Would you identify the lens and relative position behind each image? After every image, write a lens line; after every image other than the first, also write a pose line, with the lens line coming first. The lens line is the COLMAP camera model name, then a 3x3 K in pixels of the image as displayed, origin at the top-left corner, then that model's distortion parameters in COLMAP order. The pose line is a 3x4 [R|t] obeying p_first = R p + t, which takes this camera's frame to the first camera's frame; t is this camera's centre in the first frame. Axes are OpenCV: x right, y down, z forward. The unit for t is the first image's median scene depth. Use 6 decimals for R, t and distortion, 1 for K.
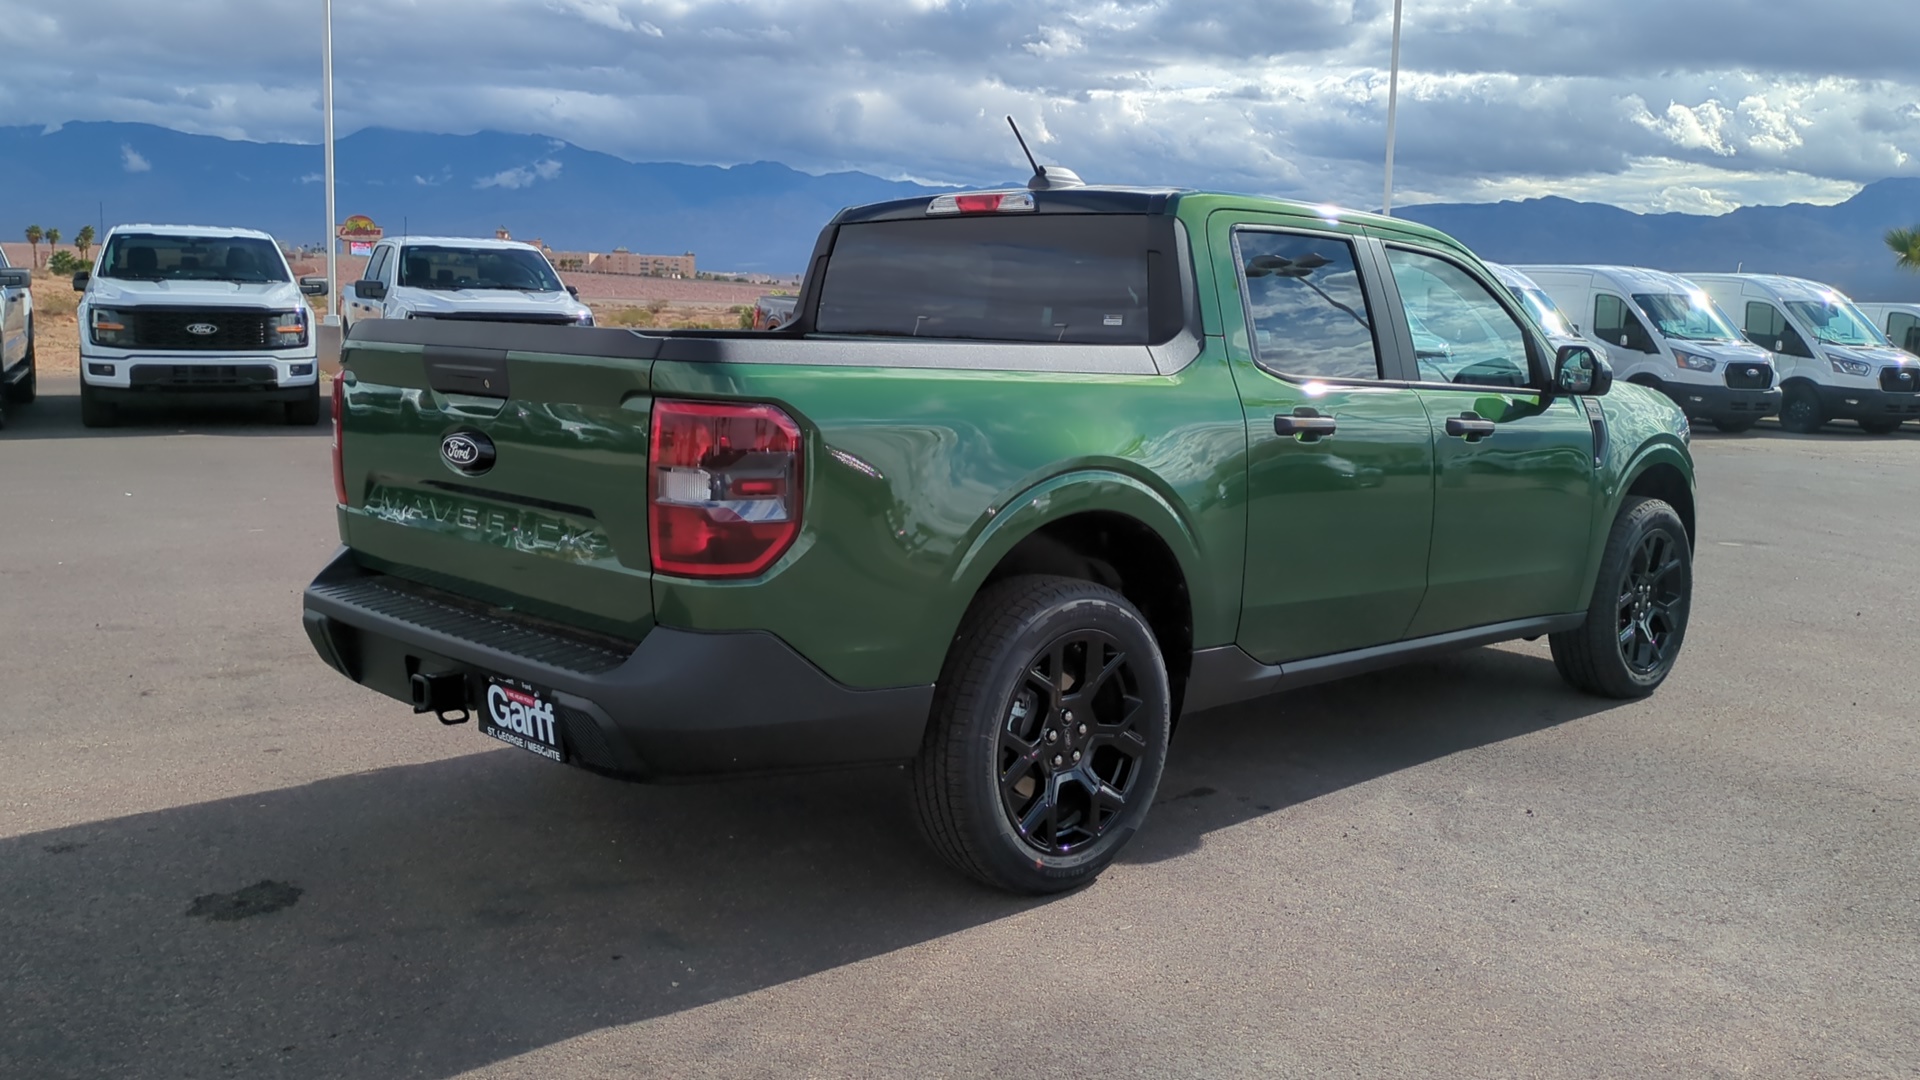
lens RADIAL K [[1668.8, 0, 955.3], [0, 1668.8, 554.2], [0, 0, 1]] dist [0.049345, -0.045715]
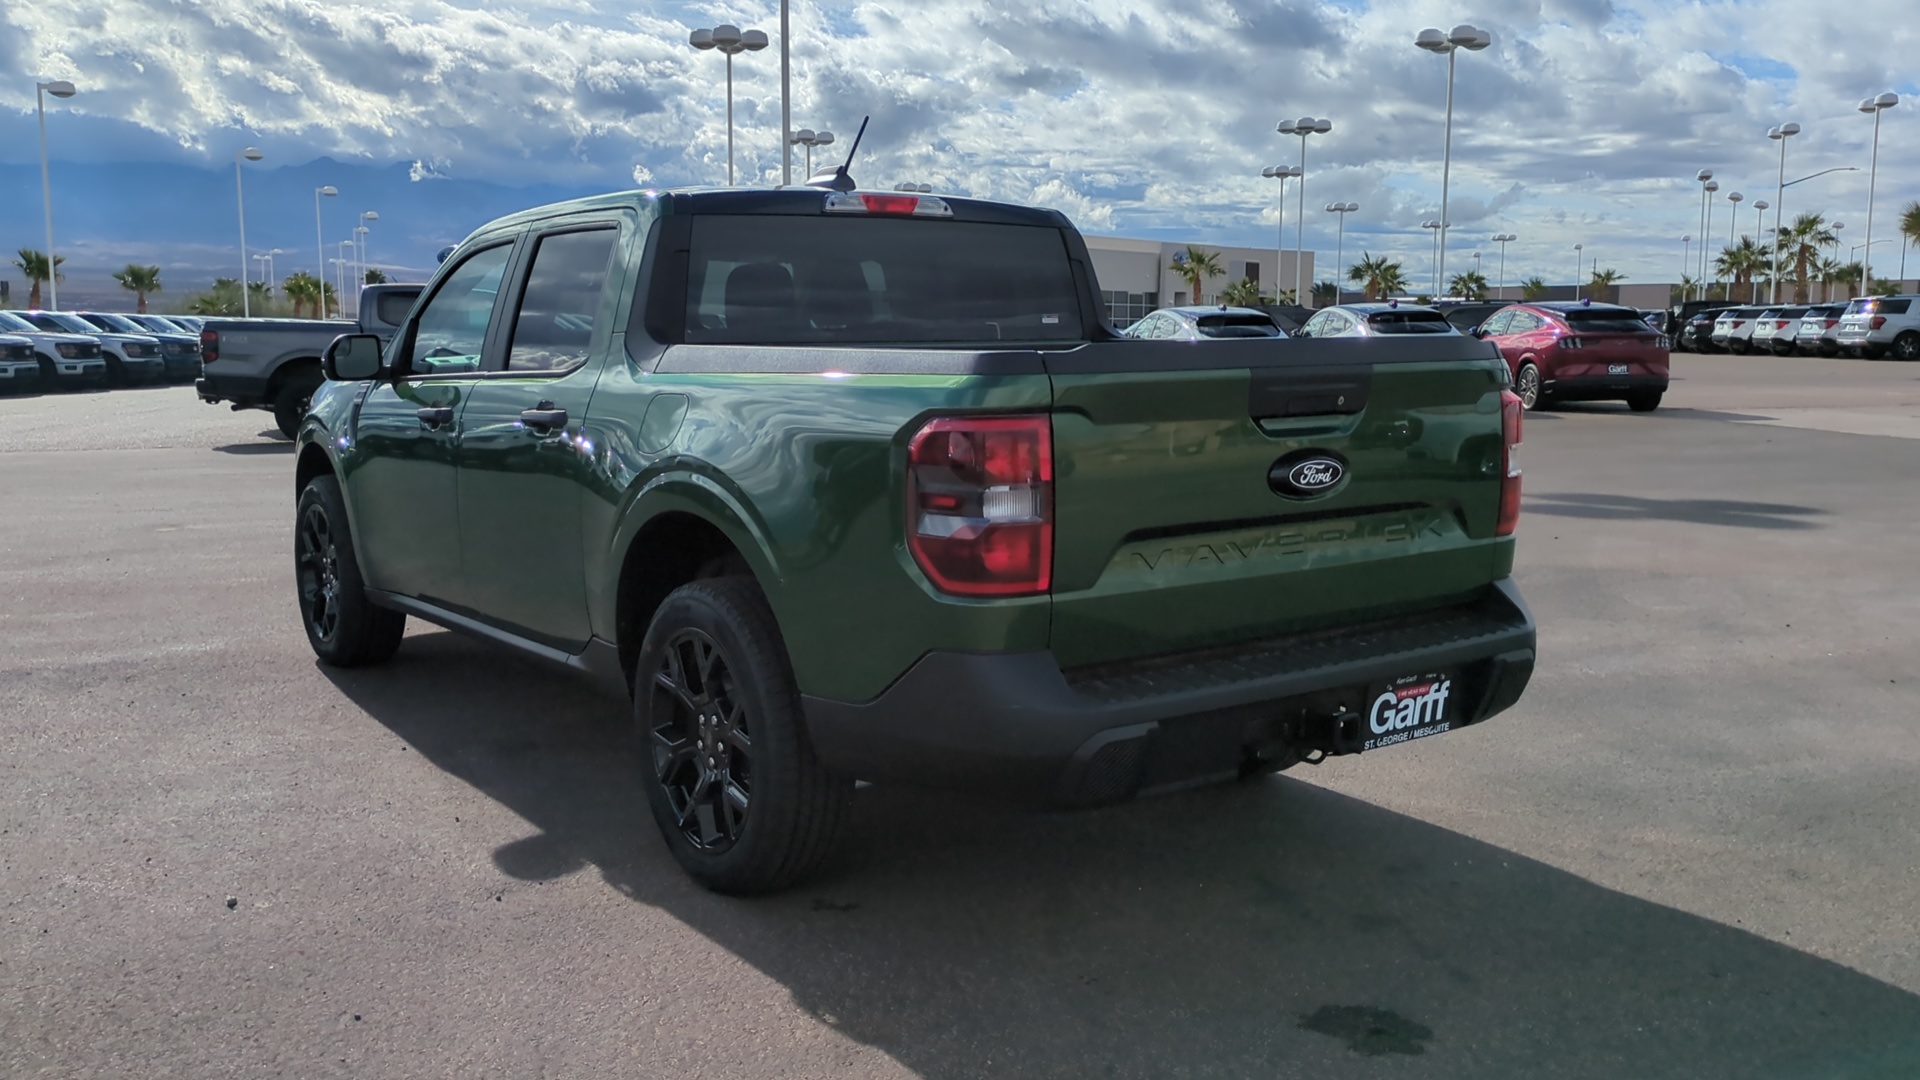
lens RADIAL K [[1668.8, 0, 992.0], [0, 1668.8, 557.4], [0, 0, 1]] dist [0.049345, -0.045715]
pose [[0.134565, -0.167011, 0.976729, -1.277443], [0.146227, 0.978249, 0.147126, -0.185805], [-0.980056, 0.123026, 0.156060, 1.059227]]
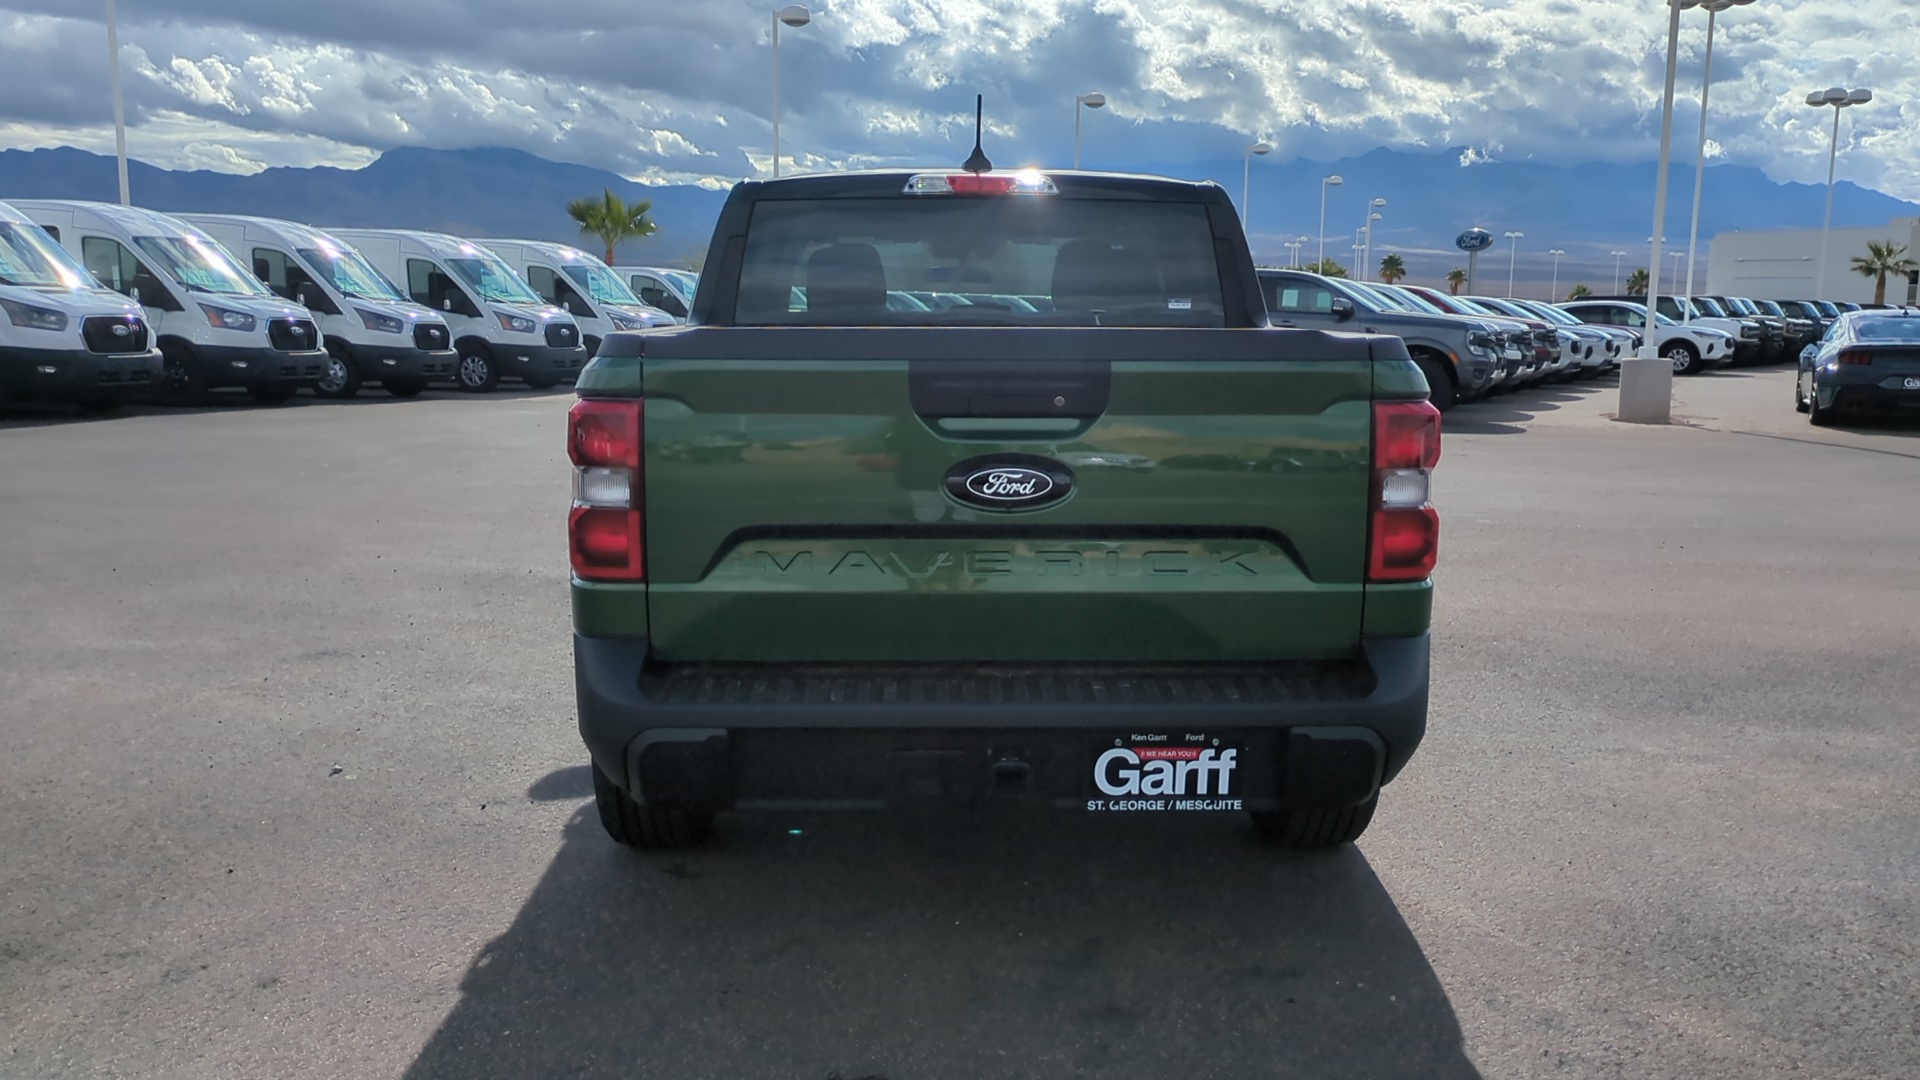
lens RADIAL K [[1668.8, 0, 994.8], [0, 1668.8, 555.3], [0, 0, 1]] dist [0.049345, -0.045715]
pose [[0.676643, -0.133370, 0.724131, -0.920730], [0.116085, 0.990482, 0.073955, -0.090912], [-0.727103, 0.034020, 0.685685, 0.450374]]
